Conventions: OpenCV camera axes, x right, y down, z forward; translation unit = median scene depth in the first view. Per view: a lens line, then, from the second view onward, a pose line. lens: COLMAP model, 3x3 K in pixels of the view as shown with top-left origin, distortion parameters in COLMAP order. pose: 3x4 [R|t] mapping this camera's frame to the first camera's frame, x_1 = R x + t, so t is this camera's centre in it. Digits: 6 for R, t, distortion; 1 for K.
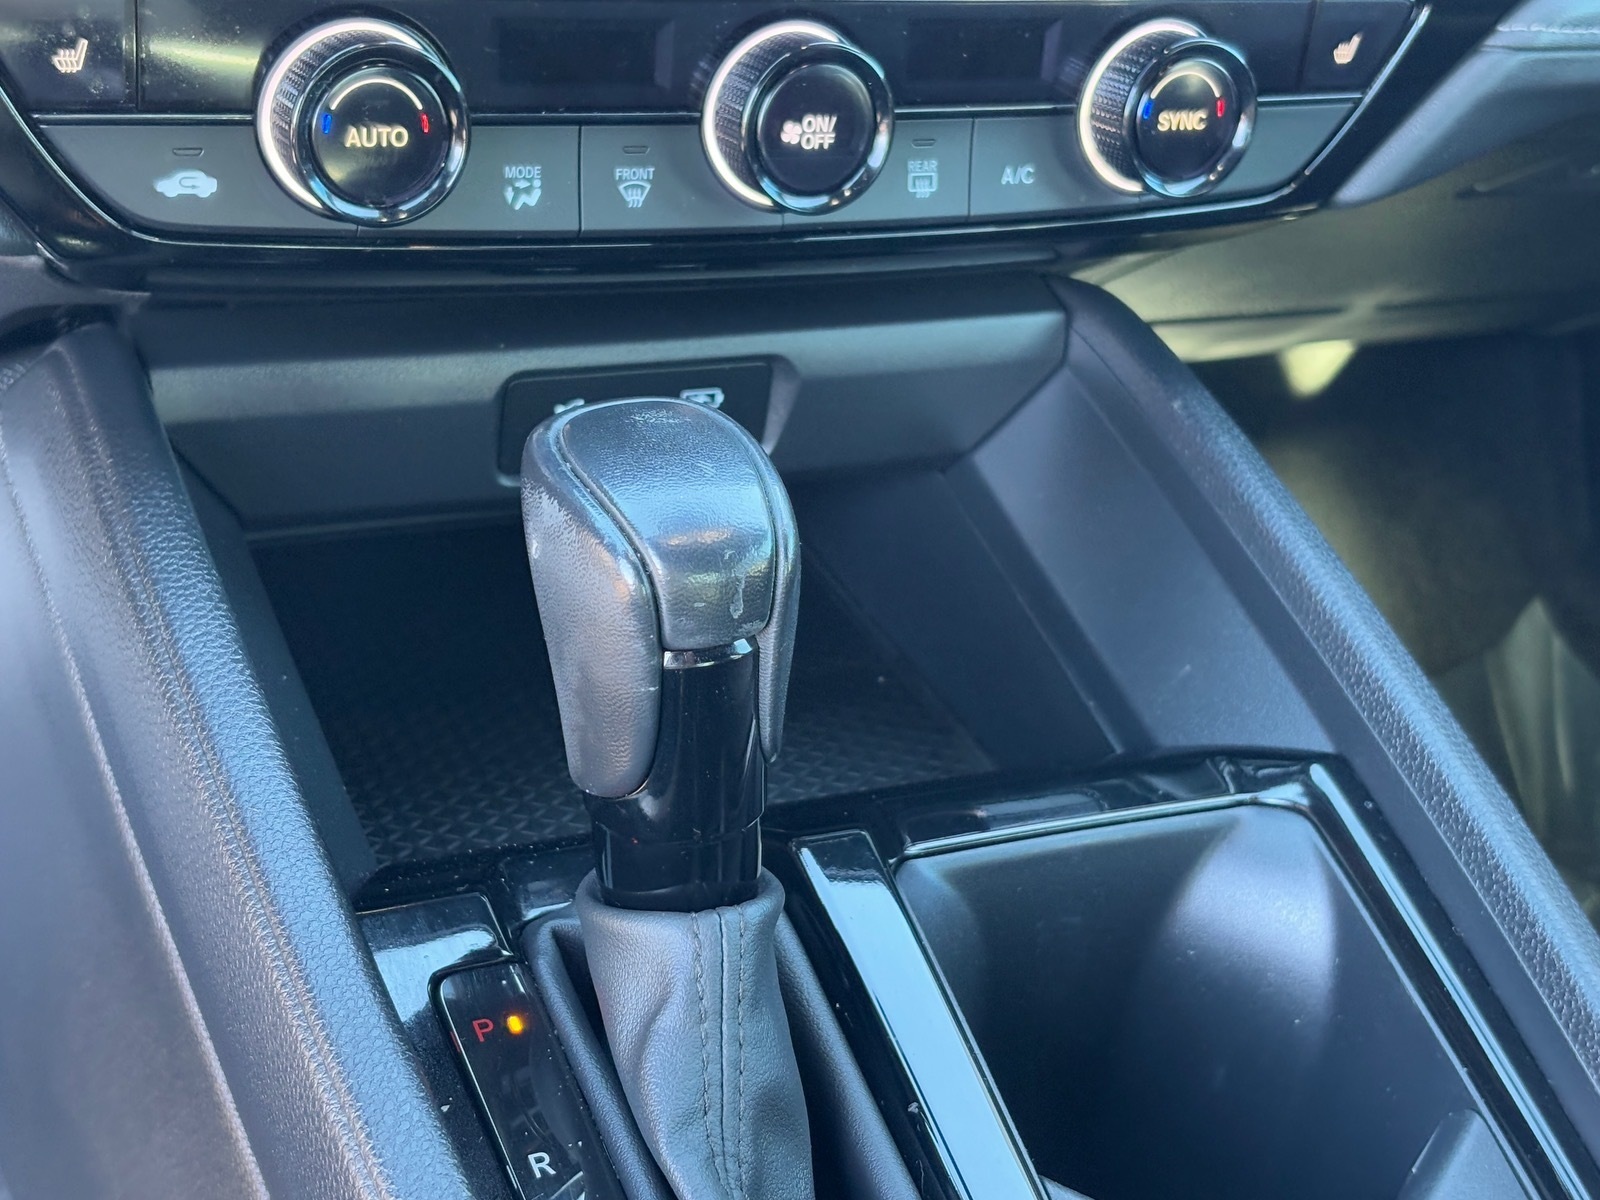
lens RADIAL K [[2516.2, 0, 790.0], [0, 2516.2, 595.6], [0, 0, 1]] dist [0.140875, 0.000000]
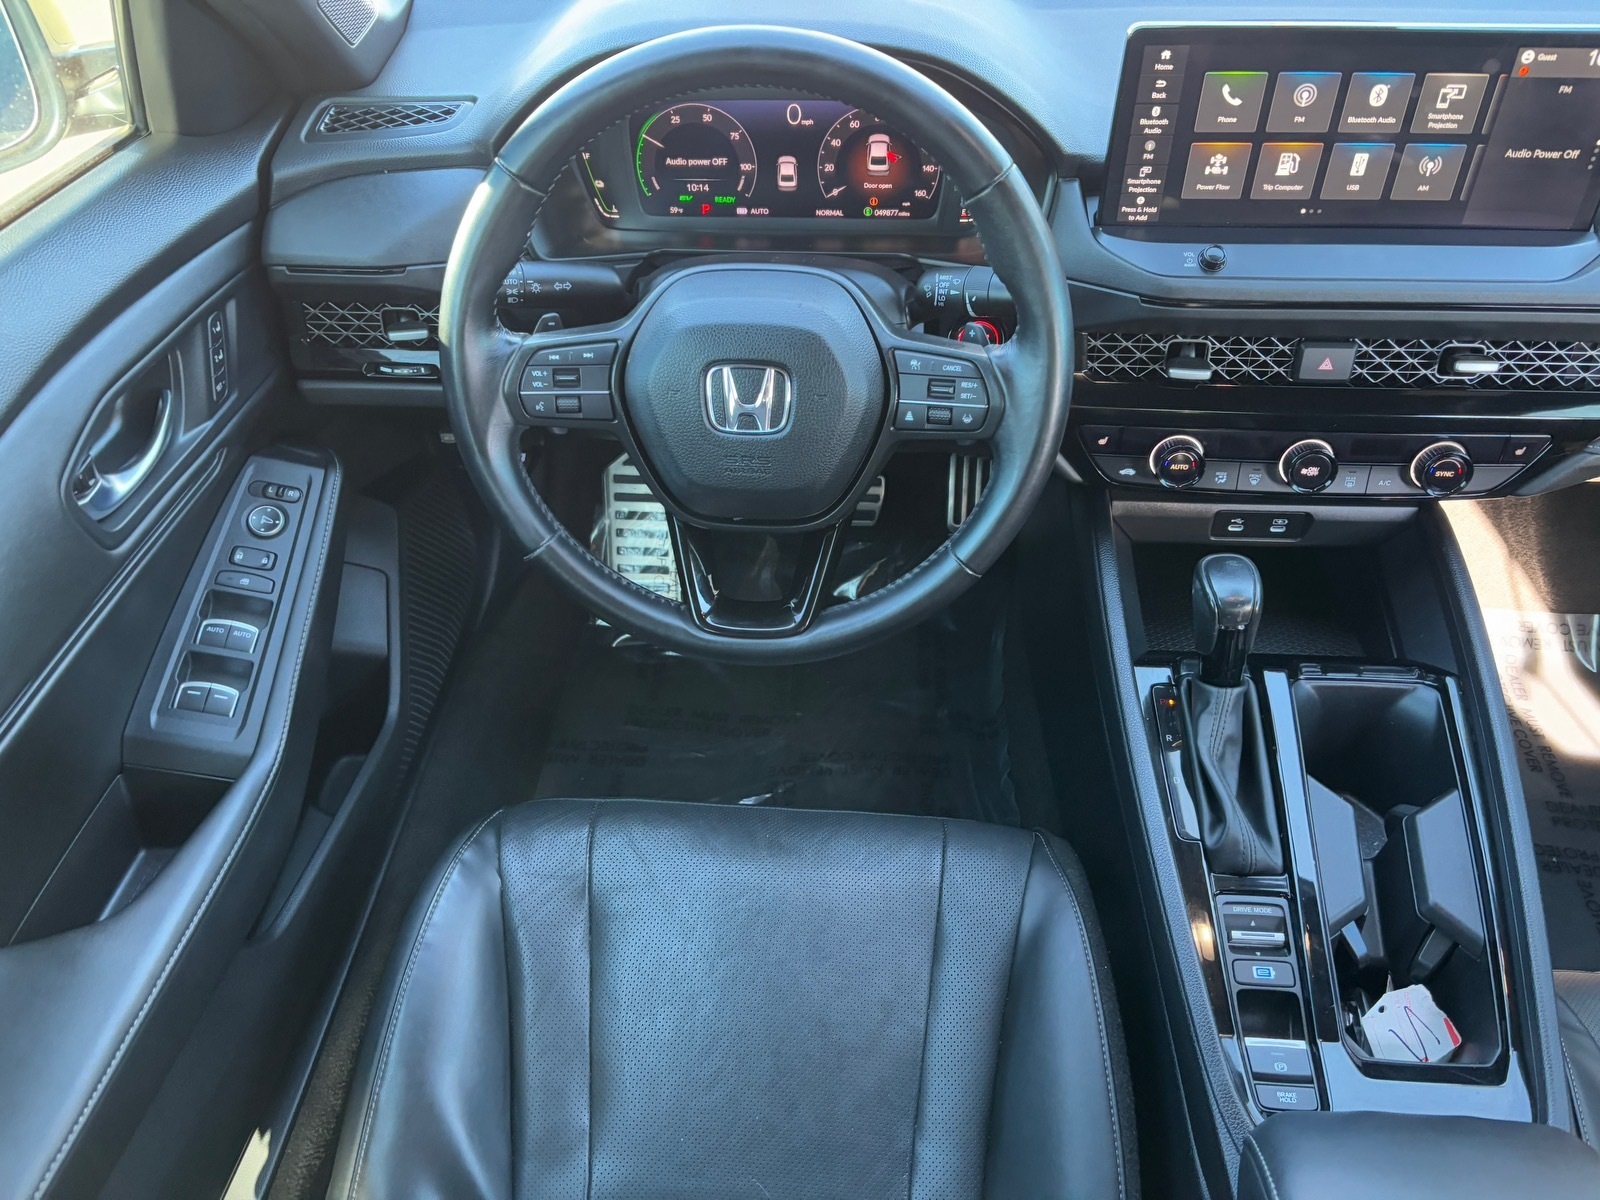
lens RADIAL K [[1229.9, 0, 787.1], [0, 1229.9, 603.5], [0, 0, 1]] dist [0.047092, -0.062053]
pose [[0.863229, 0.200065, -0.463476, 0.210069], [-0.119812, 0.973077, 0.196889, -0.254572], [0.490389, -0.114430, 0.863958, -0.831579]]
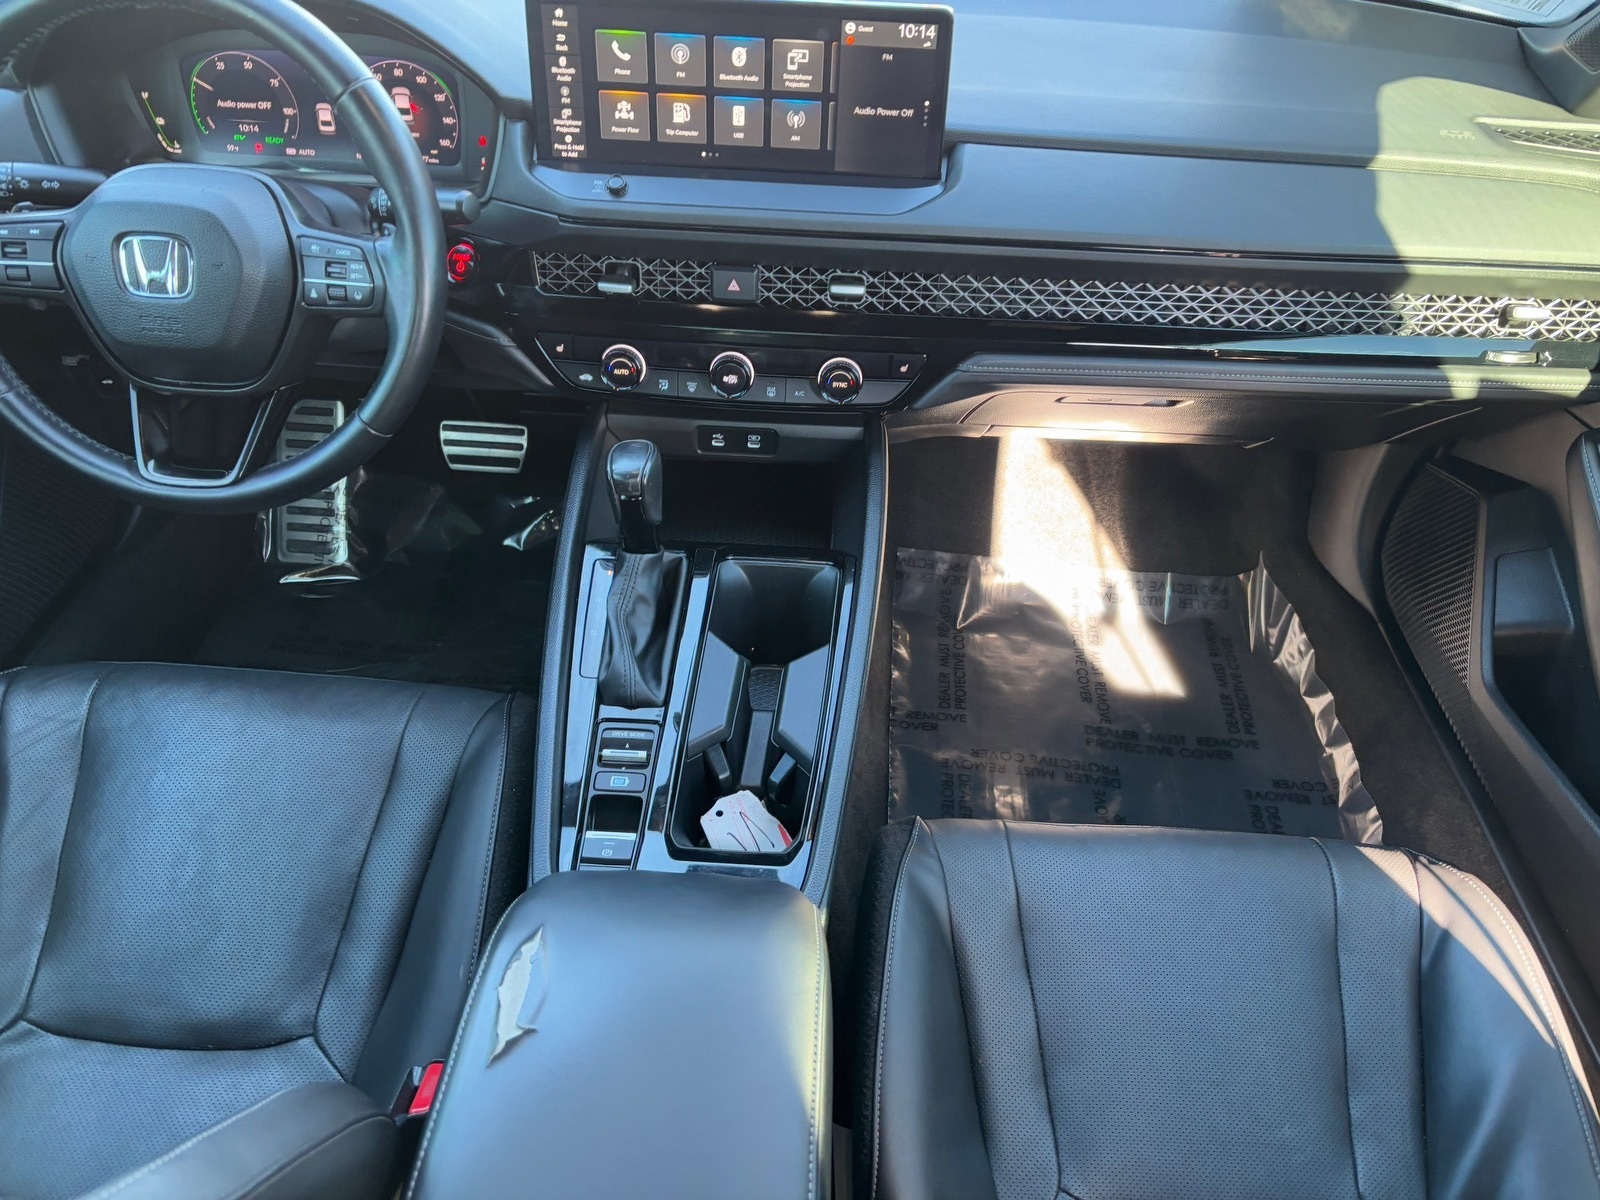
lens RADIAL K [[1229.9, 0, 812.1], [0, 1229.9, 590.9], [0, 0, 1]] dist [0.047092, -0.062053]
pose [[0.884187, 0.194058, -0.424918, 1.030350], [-0.152396, 0.979691, 0.130309, -0.126945], [0.441576, -0.050462, 0.895804, -0.732412]]
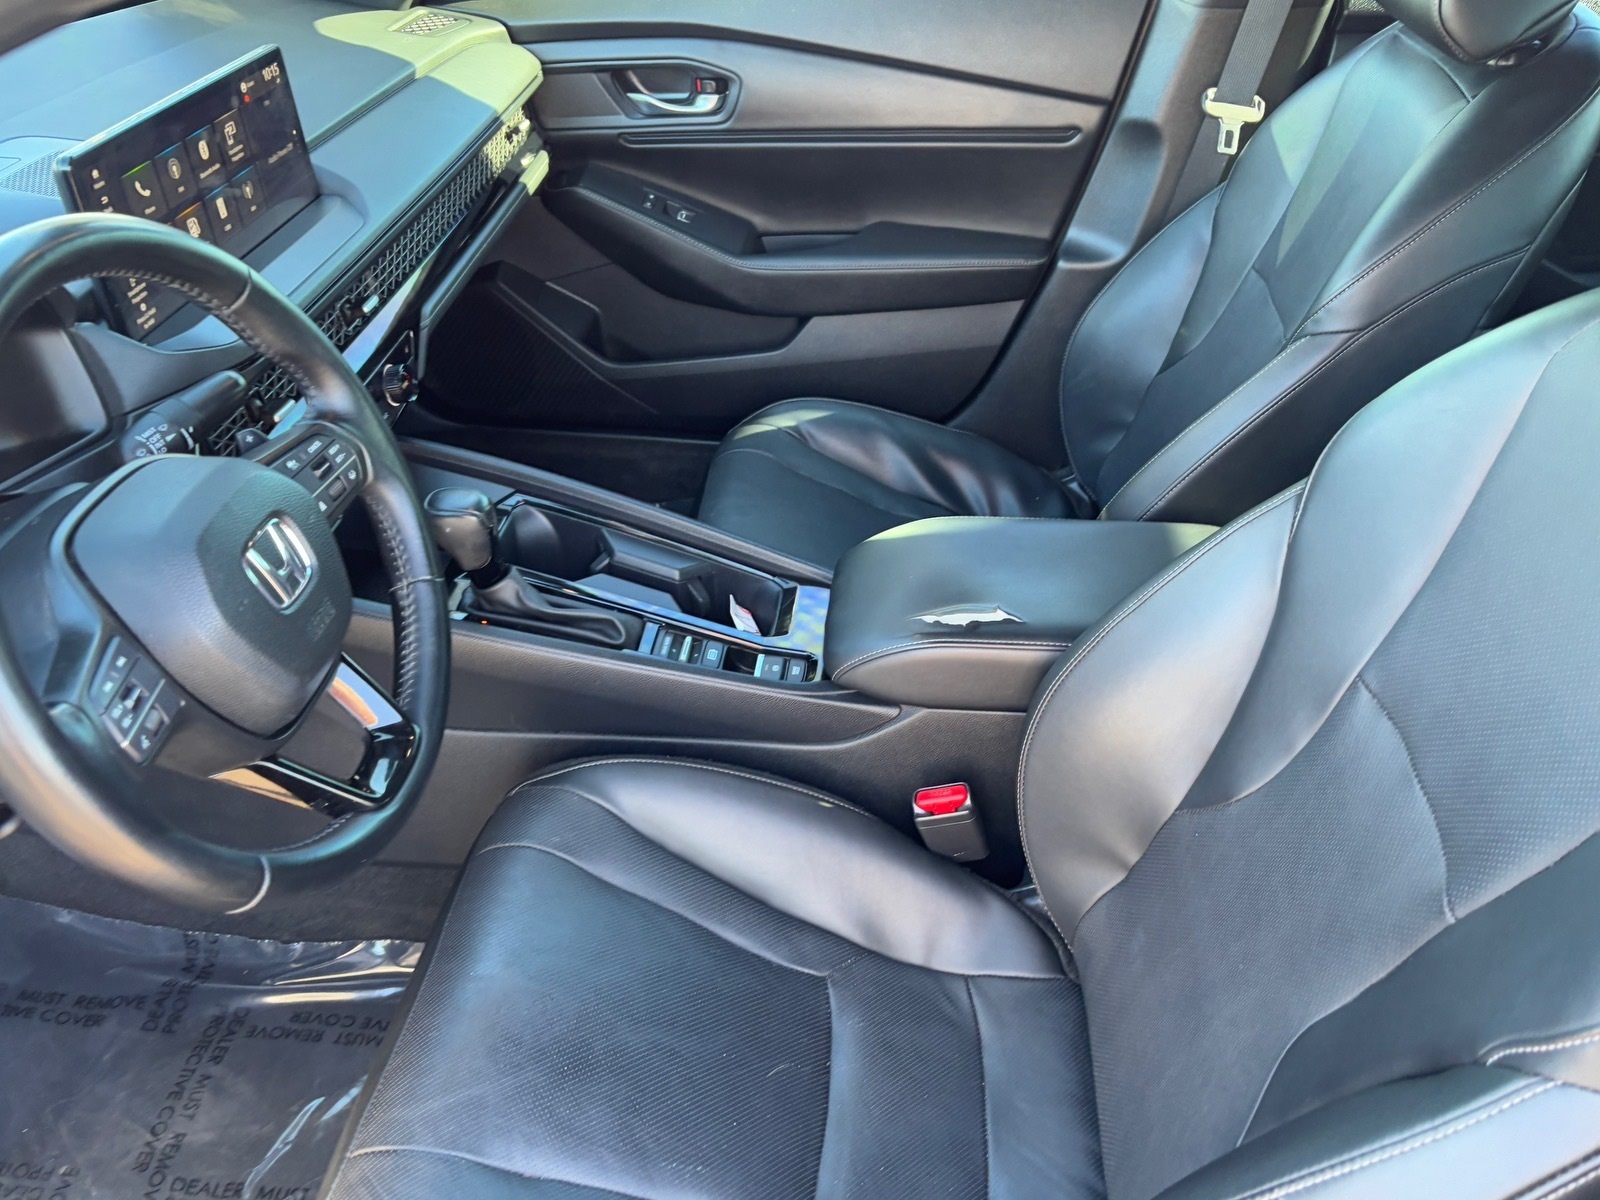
lens RADIAL K [[1313.9, 0, 803.7], [0, 1313.9, 607.7], [0, 0, 1]] dist [0.037316, -0.039683]
pose [[0.506210, -0.610047, 0.609586, -1.120238], [0.497447, 0.783946, 0.371450, -0.405557], [-0.704484, 0.115205, 0.700307, -0.977166]]
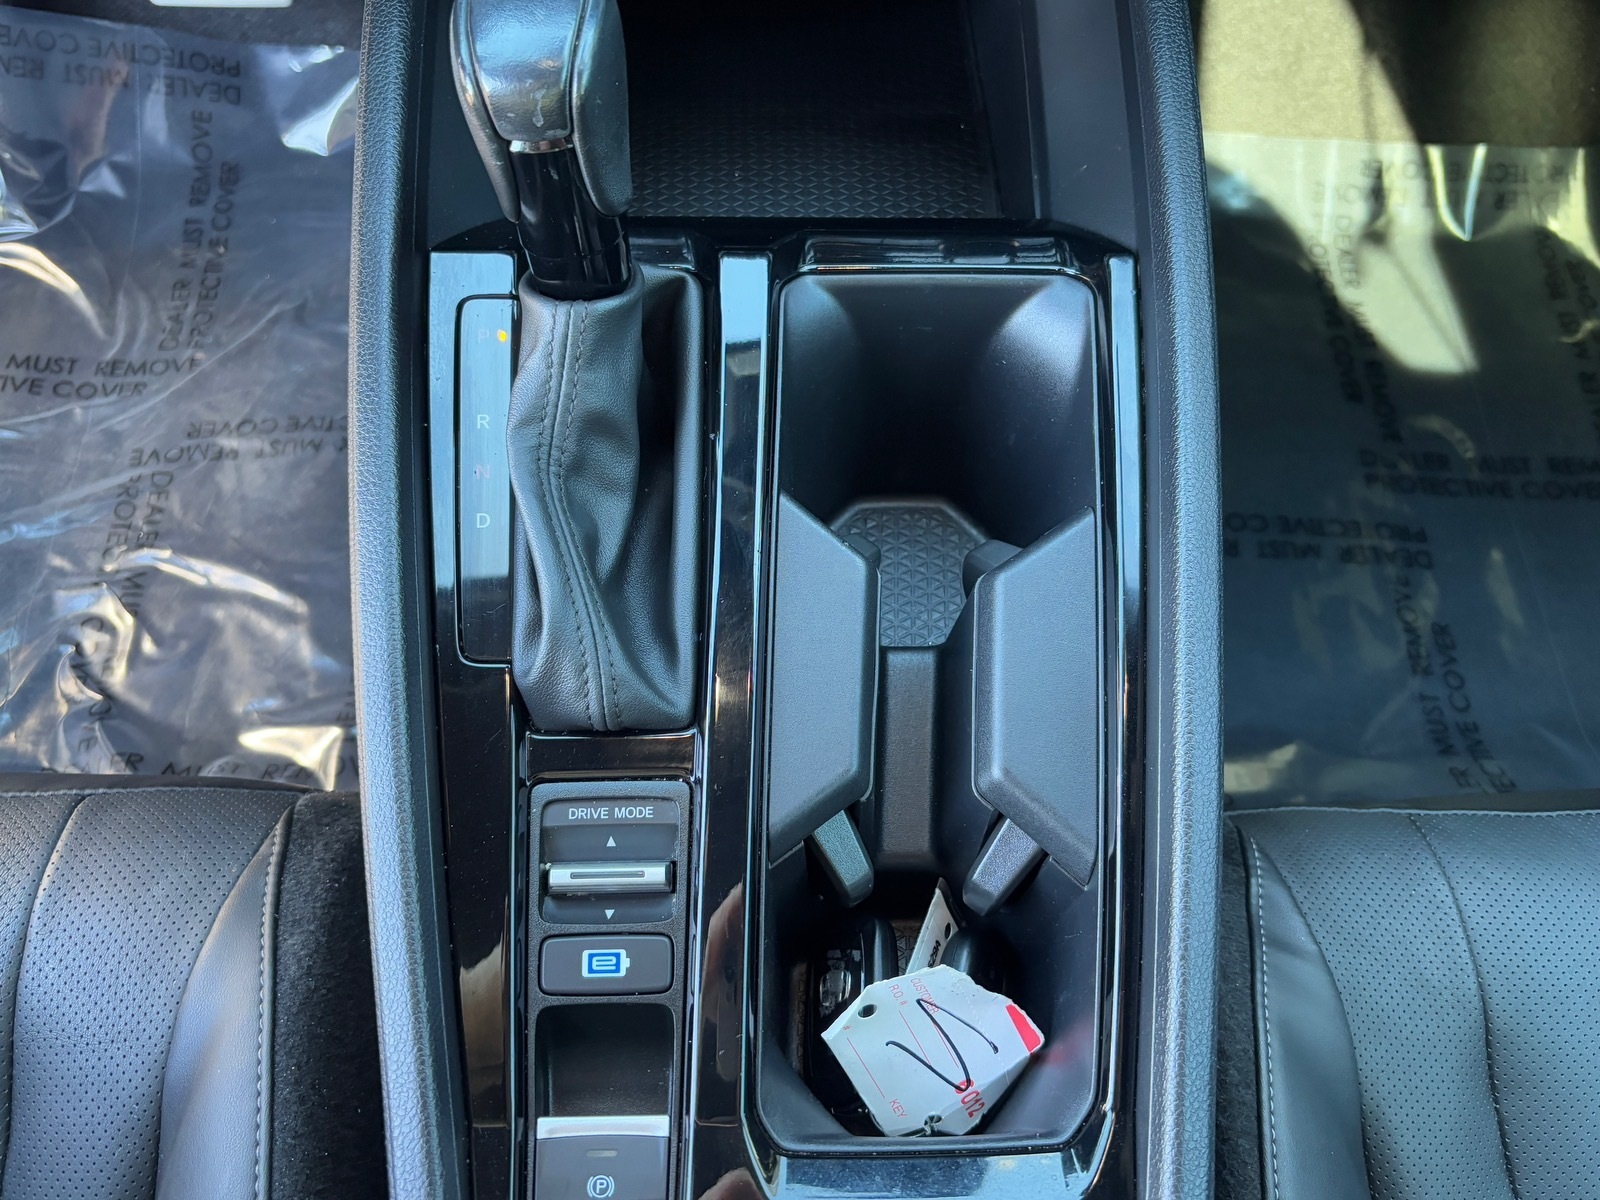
lens RADIAL K [[1313.9, 0, 793.8], [0, 1313.9, 632.6], [0, 0, 1]] dist [0.037316, -0.039683]
pose [[0.911653, 0.285799, -0.295310, 0.353637], [-0.114609, 0.866885, 0.485155, -0.103267], [0.394656, -0.408447, 0.823053, 0.222668]]
